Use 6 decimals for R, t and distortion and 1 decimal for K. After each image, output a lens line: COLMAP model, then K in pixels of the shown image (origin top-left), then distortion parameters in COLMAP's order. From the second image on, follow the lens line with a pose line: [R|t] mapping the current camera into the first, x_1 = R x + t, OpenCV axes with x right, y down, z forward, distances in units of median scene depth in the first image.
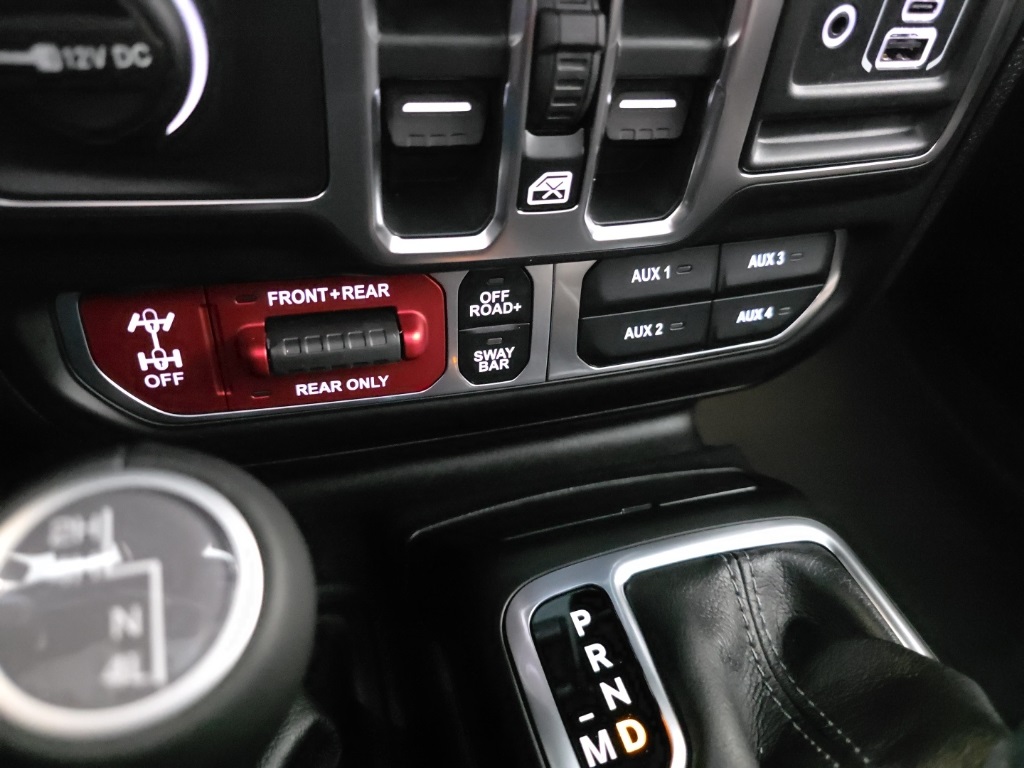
lens RADIAL K [[702.0, 0, 514.0], [0, 702.0, 361.3], [0, 0, 1]] dist [-0.023421, 0.000577]
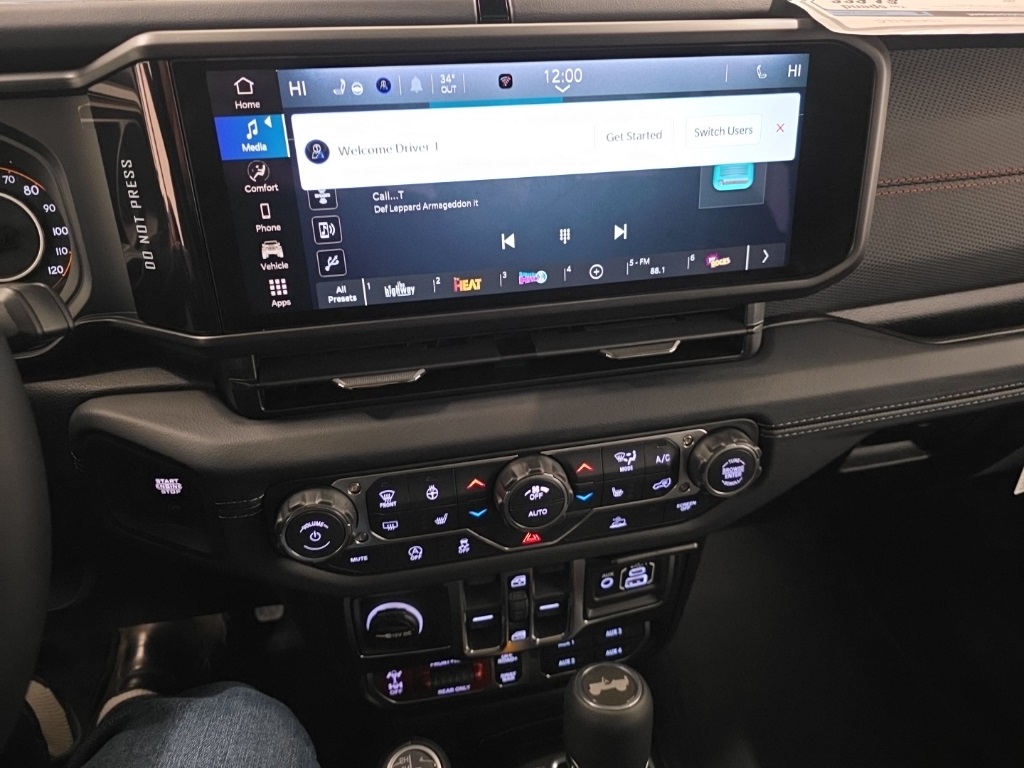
lens RADIAL K [[688.6, 0, 512.0], [0, 688.6, 384.0], [0, 0, 1]] dist [0.053746, -0.068868]
pose [[0.991683, -0.041110, -0.121959, 0.422193], [0.021388, 0.987077, -0.158813, -0.815762], [0.126912, 0.154883, 0.979747, -2.122176]]
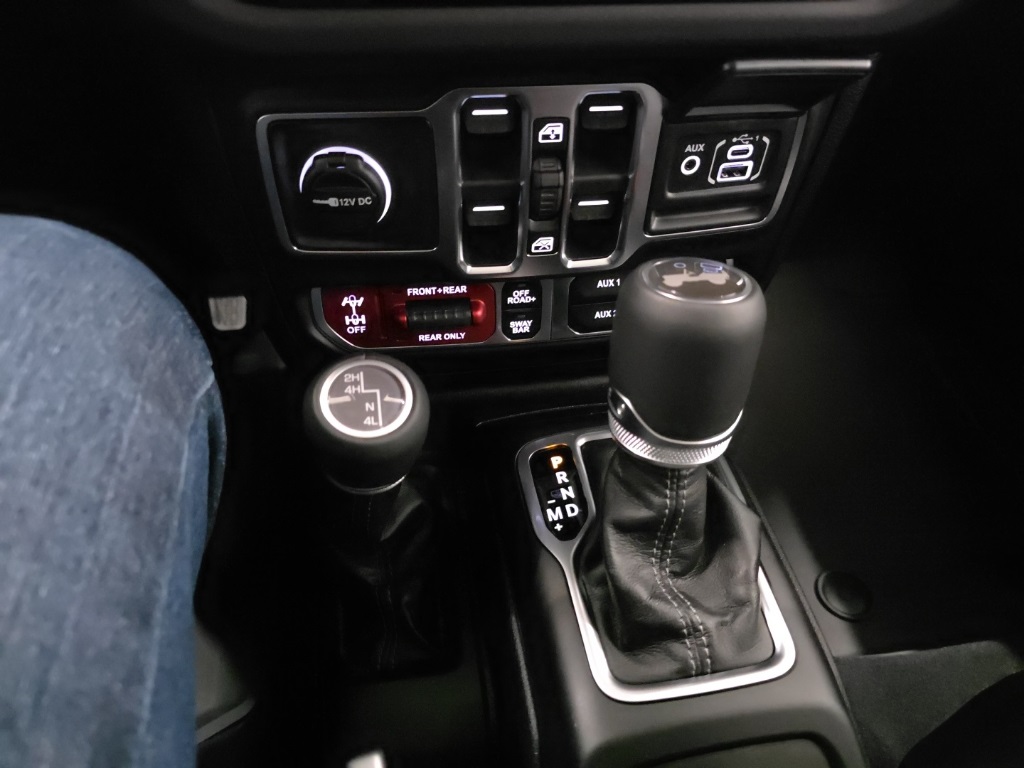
lens RADIAL K [[676.2, 0, 519.3], [0, 676.2, 367.1], [0, 0, 1]] dist [0.061626, -0.065189]
pose [[0.991312, 0.047559, -0.122635, 0.228147], [-0.040509, 0.997415, 0.059351, -0.001430], [0.125140, -0.053868, 0.990676, -0.943322]]
